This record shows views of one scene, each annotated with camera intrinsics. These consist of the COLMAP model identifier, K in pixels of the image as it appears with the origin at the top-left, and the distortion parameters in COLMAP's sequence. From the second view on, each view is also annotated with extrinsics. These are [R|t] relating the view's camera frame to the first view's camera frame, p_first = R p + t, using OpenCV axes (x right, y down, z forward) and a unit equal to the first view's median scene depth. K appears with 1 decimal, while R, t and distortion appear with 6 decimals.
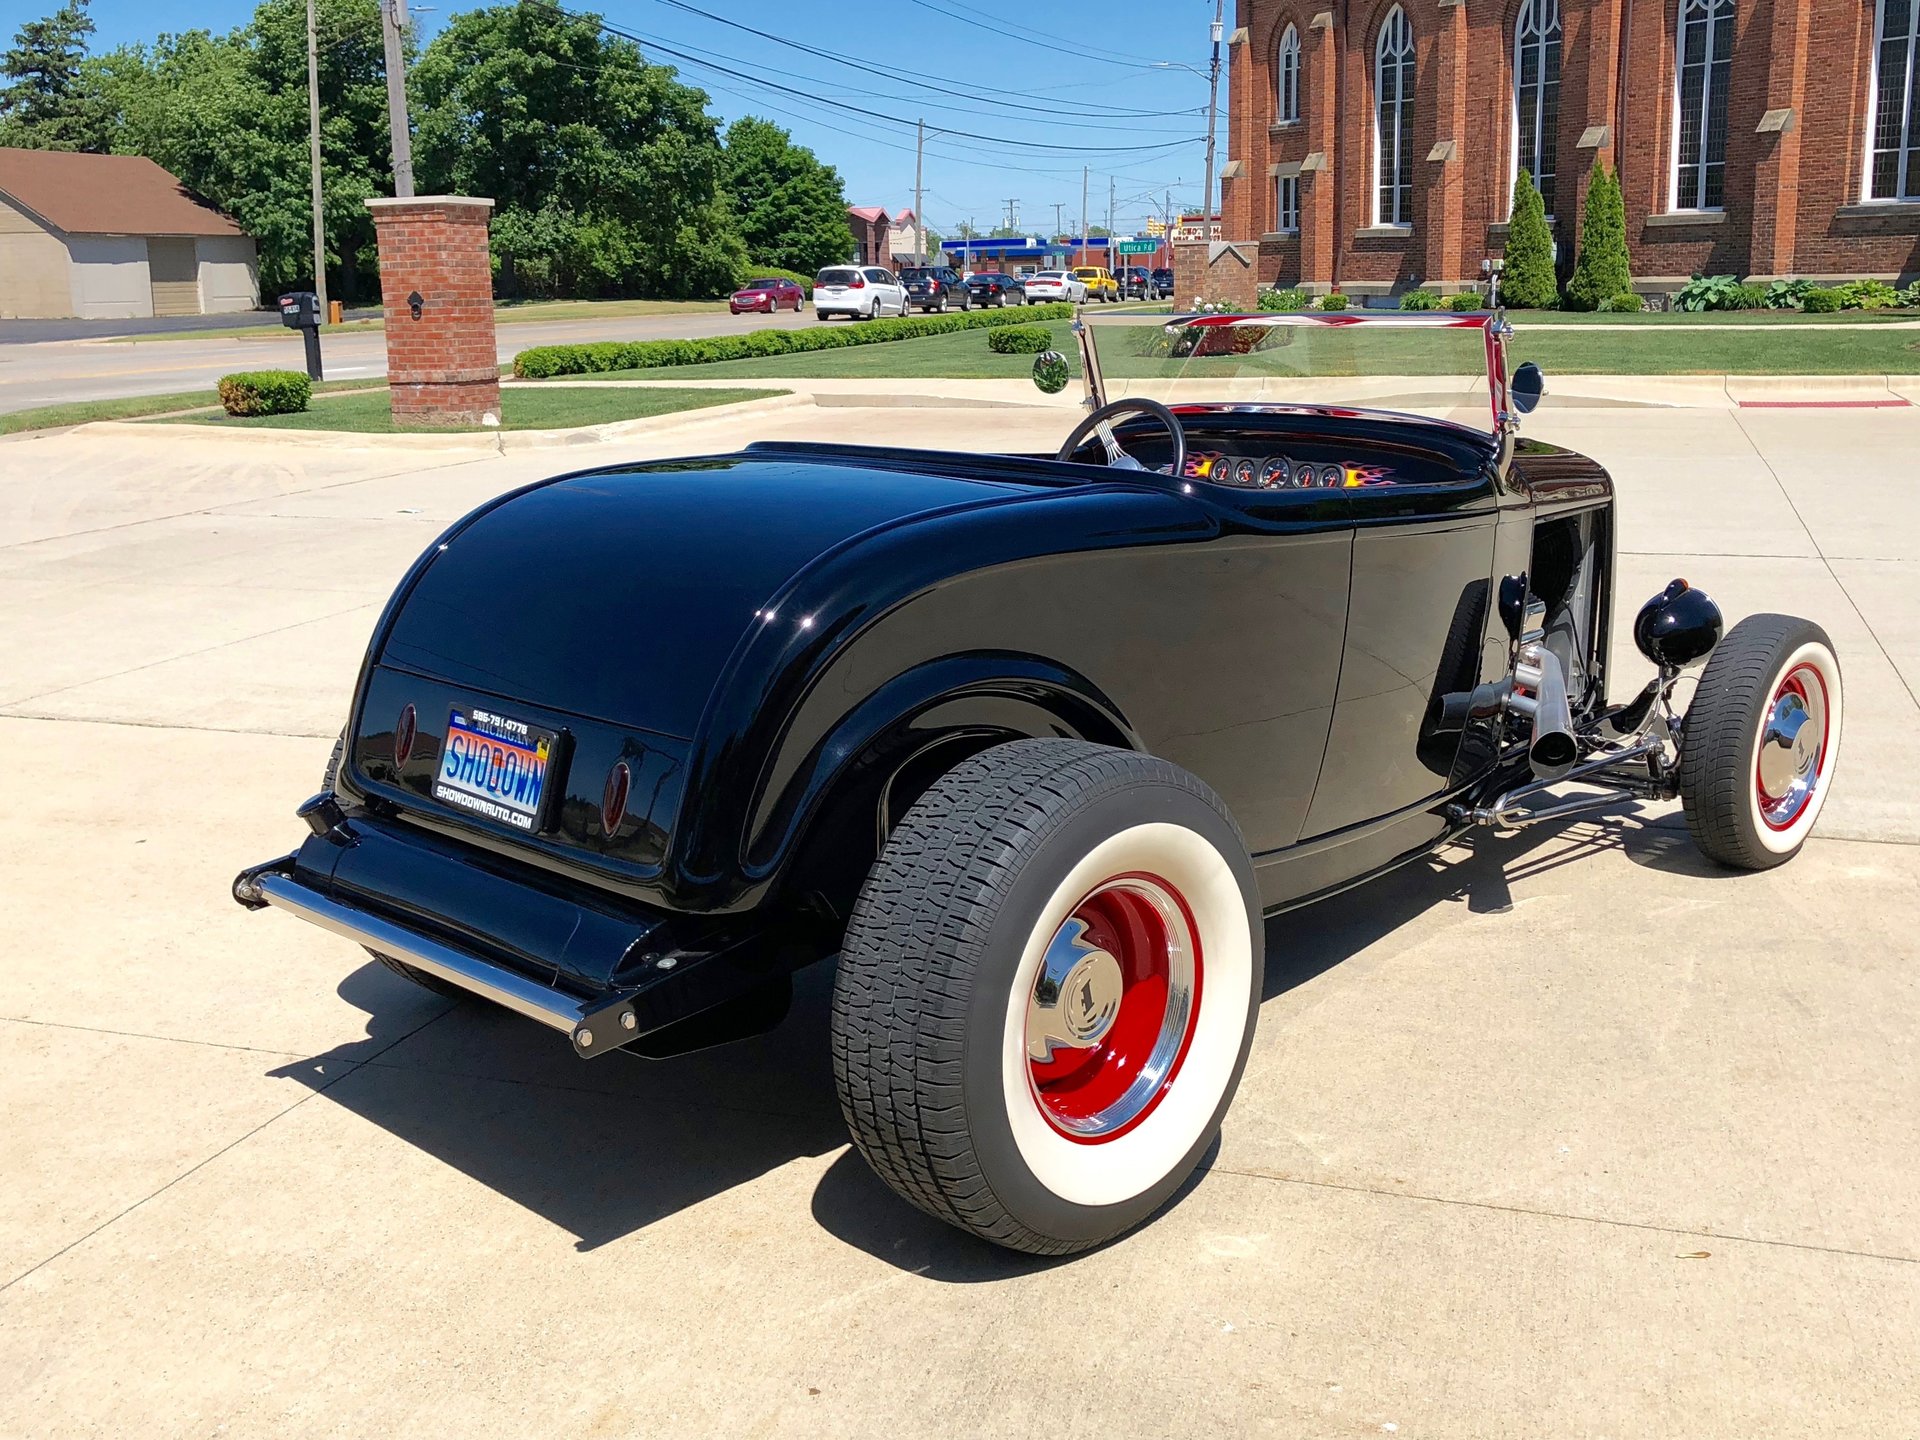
lens RADIAL K [[2003.8, 0, 960.0], [0, 2003.8, 720.0], [0, 0, 1]] dist [0.076997, -0.178894]
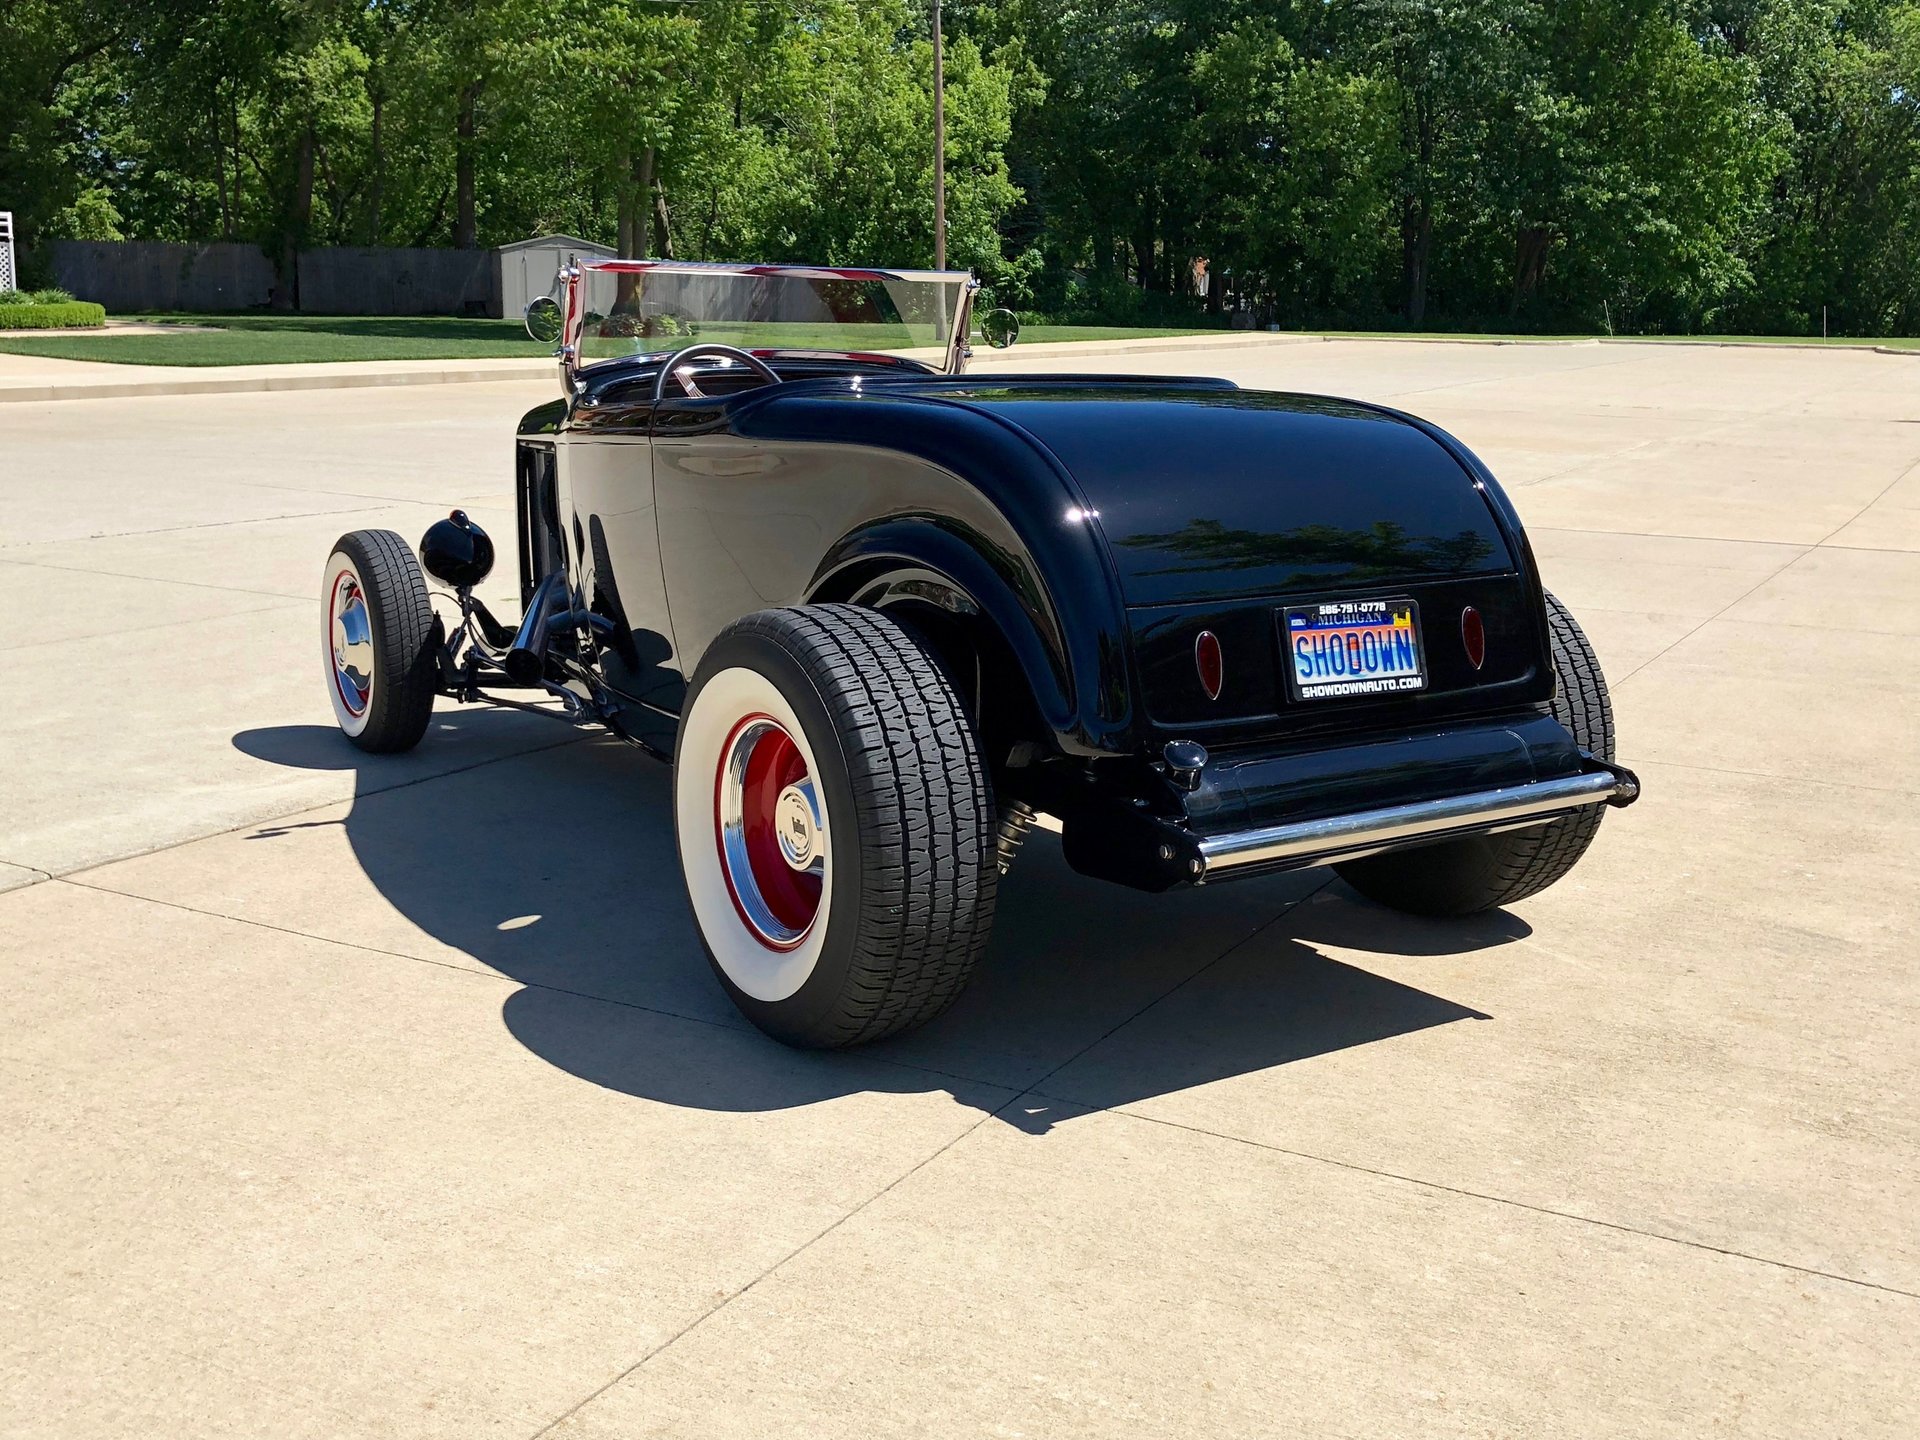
lens RADIAL K [[2003.8, 0, 960.0], [0, 2003.8, 720.0], [0, 0, 1]] dist [0.076997, -0.178894]
pose [[0.178941, -0.181275, 0.967016, -1.309023], [0.183585, 0.971769, 0.148194, -0.138168], [-0.966580, 0.151012, 0.207168, 0.977911]]
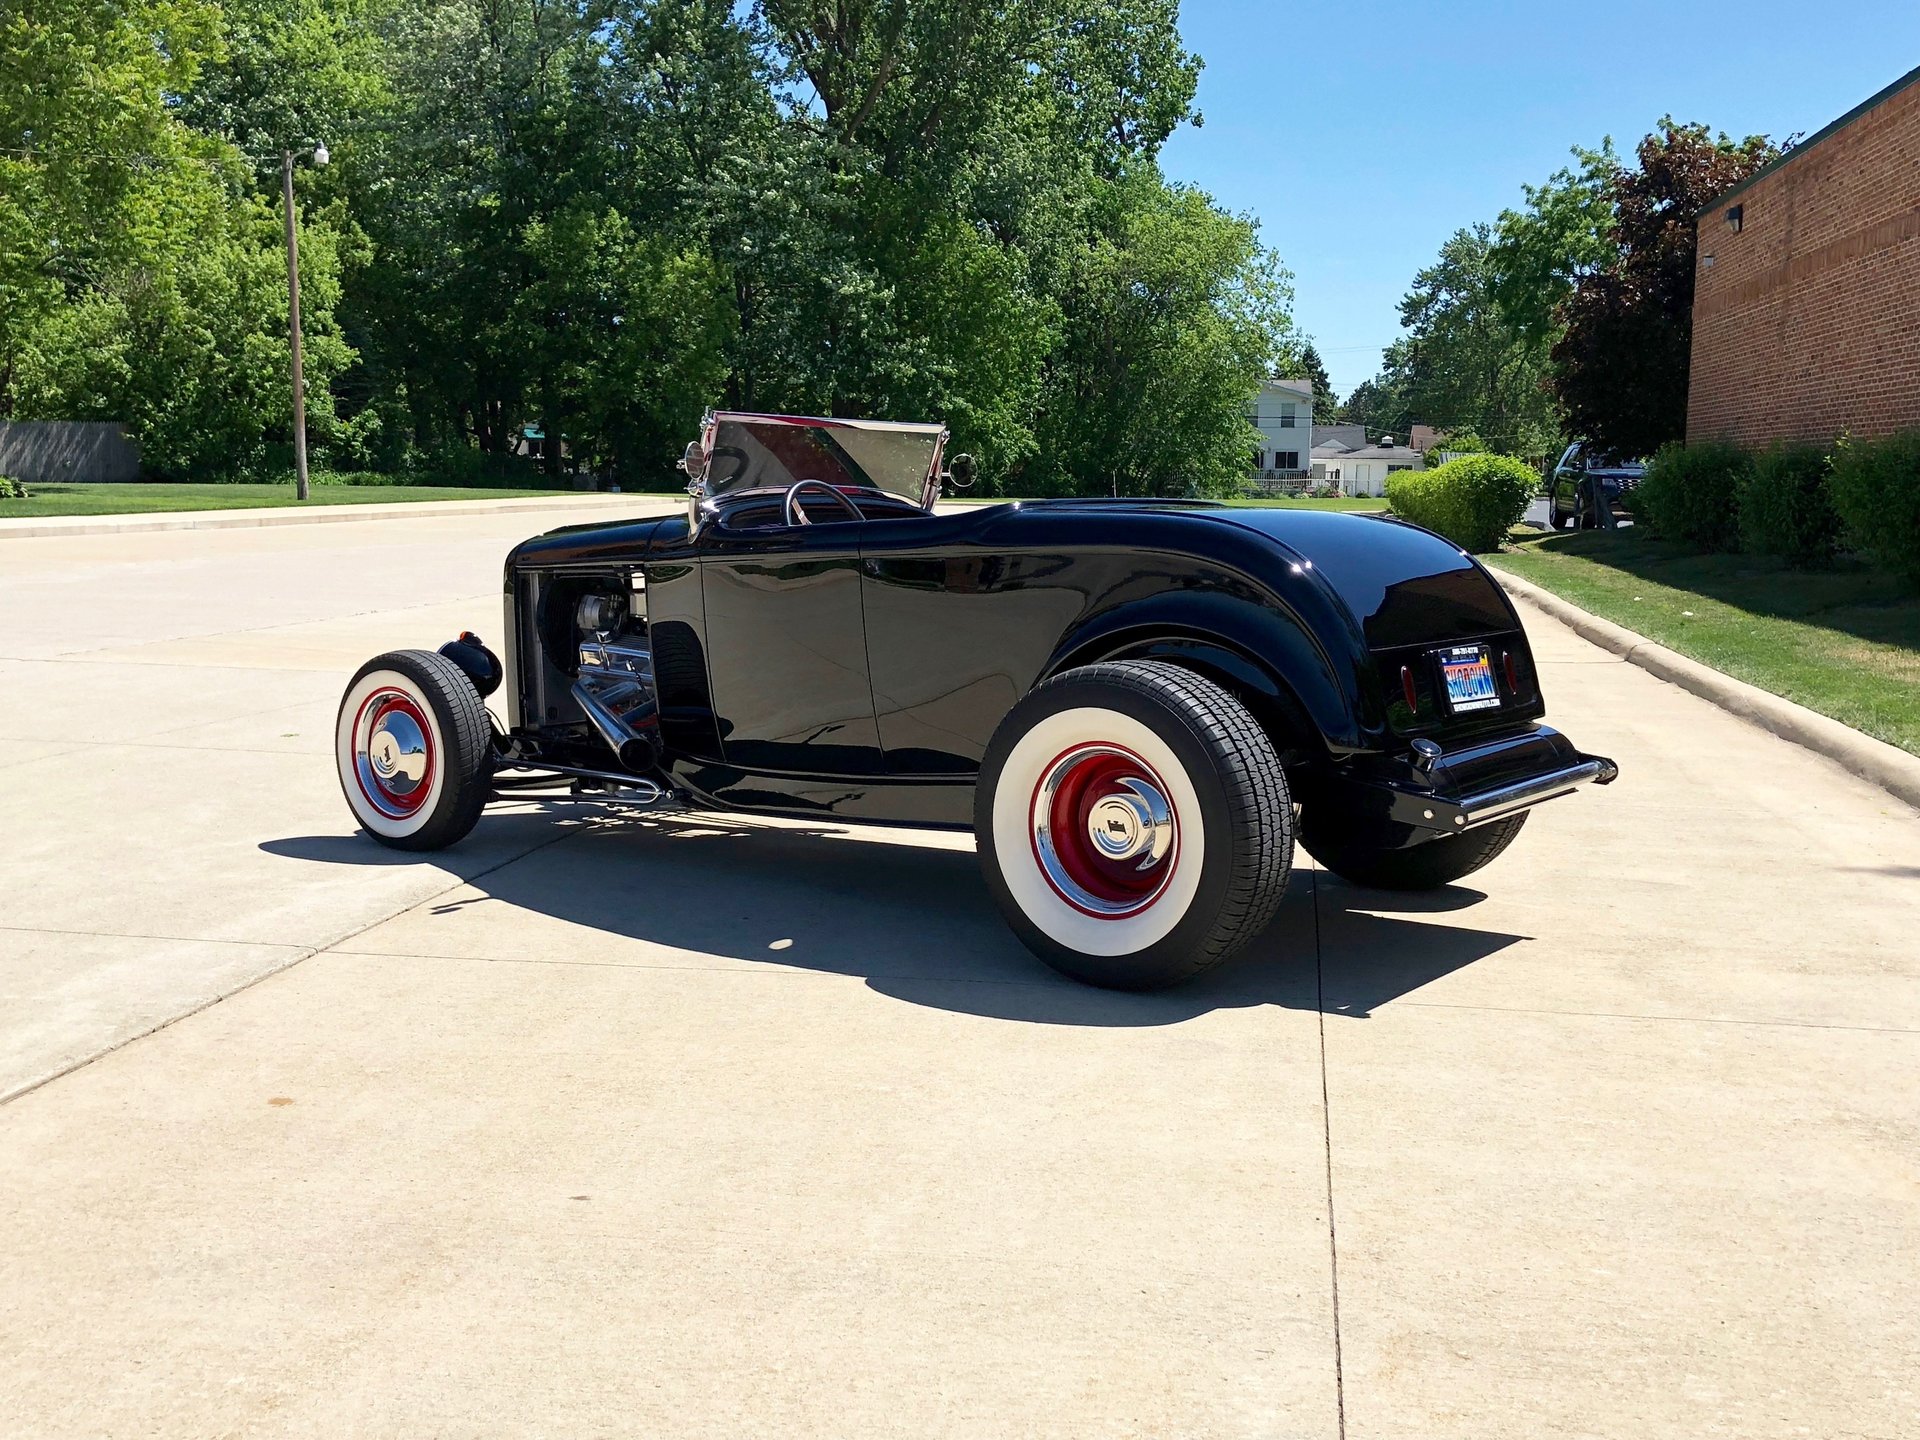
lens RADIAL K [[2003.8, 0, 960.0], [0, 2003.8, 720.0], [0, 0, 1]] dist [0.076997, -0.178894]
pose [[-0.164455, -0.104908, 0.980790, -1.683803], [0.191209, 0.972077, 0.136037, -0.231750], [-0.967674, 0.209908, -0.139804, 1.590997]]
